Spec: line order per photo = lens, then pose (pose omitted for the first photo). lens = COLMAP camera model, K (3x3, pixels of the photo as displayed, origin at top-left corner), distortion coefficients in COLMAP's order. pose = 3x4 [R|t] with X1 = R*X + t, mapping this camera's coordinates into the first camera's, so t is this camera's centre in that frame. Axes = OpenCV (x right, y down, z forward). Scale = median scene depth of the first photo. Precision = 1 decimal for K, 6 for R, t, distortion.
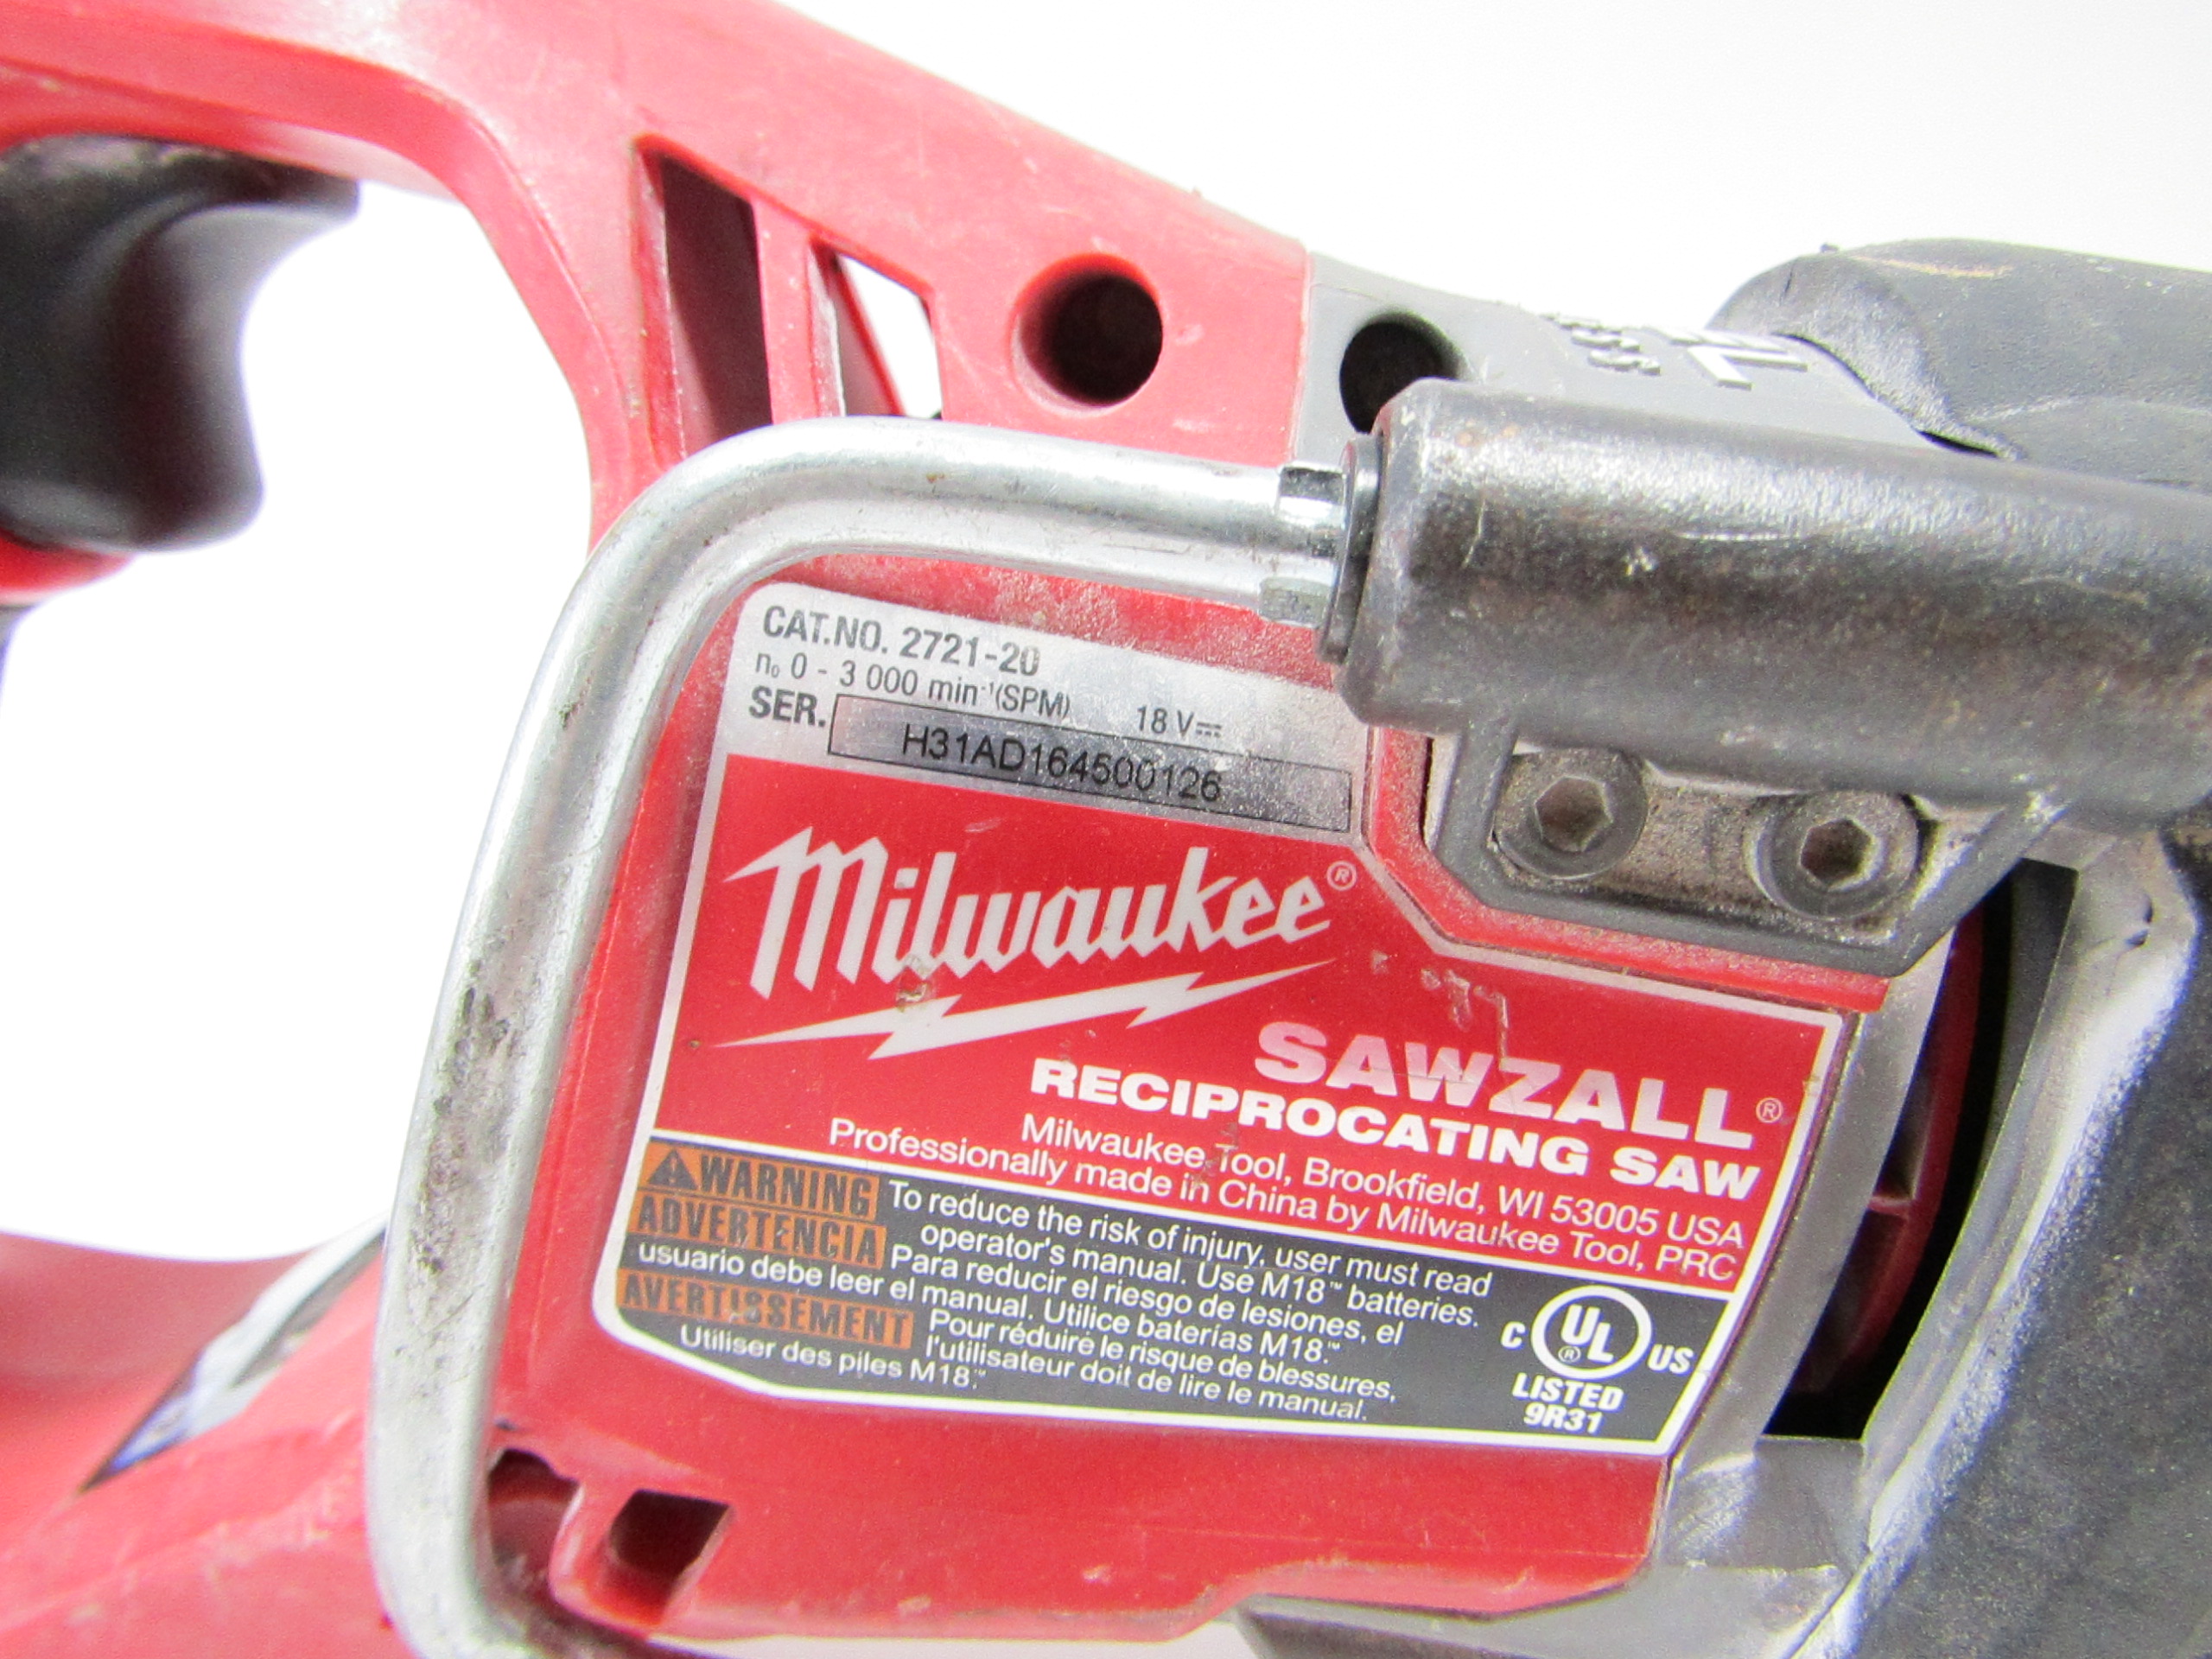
lens RADIAL K [[1562.7, 0, 1106.2], [0, 1562.7, 826.9], [0, 0, 1]] dist [0.021638, 0.000563]
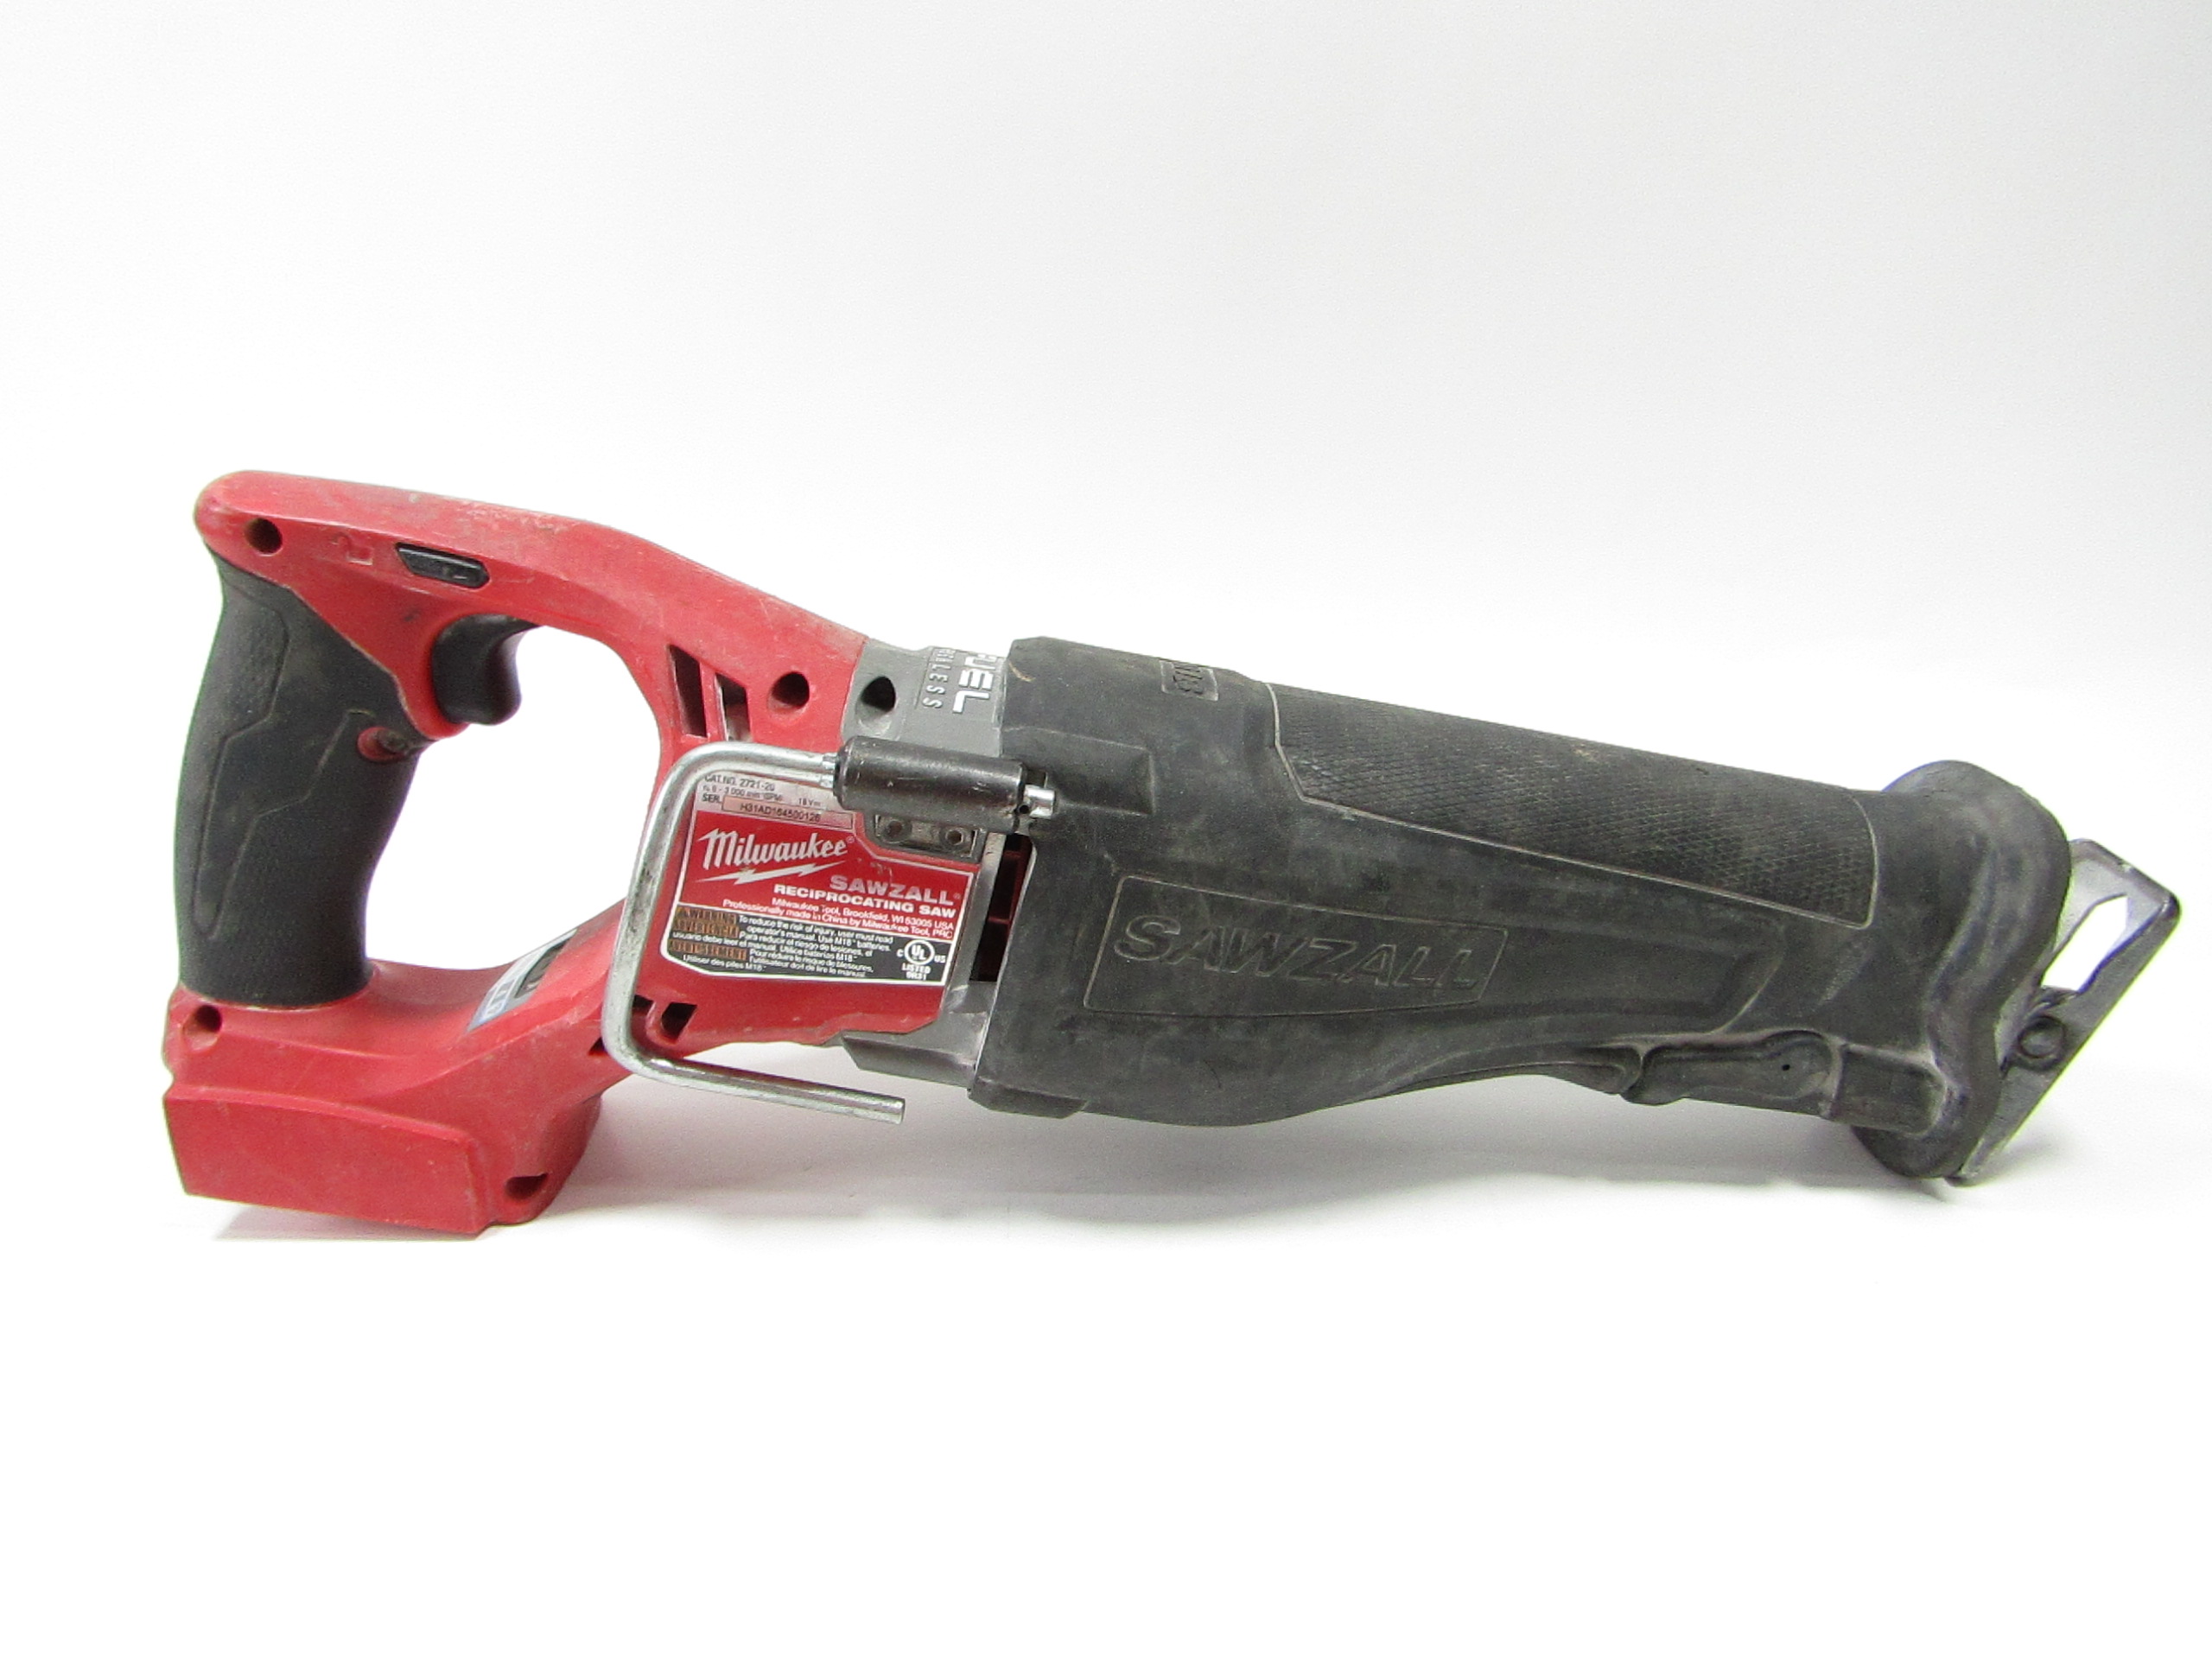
lens RADIAL K [[1562.7, 0, 1107.7], [0, 1562.7, 833.1], [0, 0, 1]] dist [0.021638, 0.000563]
pose [[0.996140, 0.000140, 0.087774, 0.455343], [-0.008685, 0.995249, 0.096979, -0.382938], [-0.087344, -0.097367, 0.991408, -3.067692]]
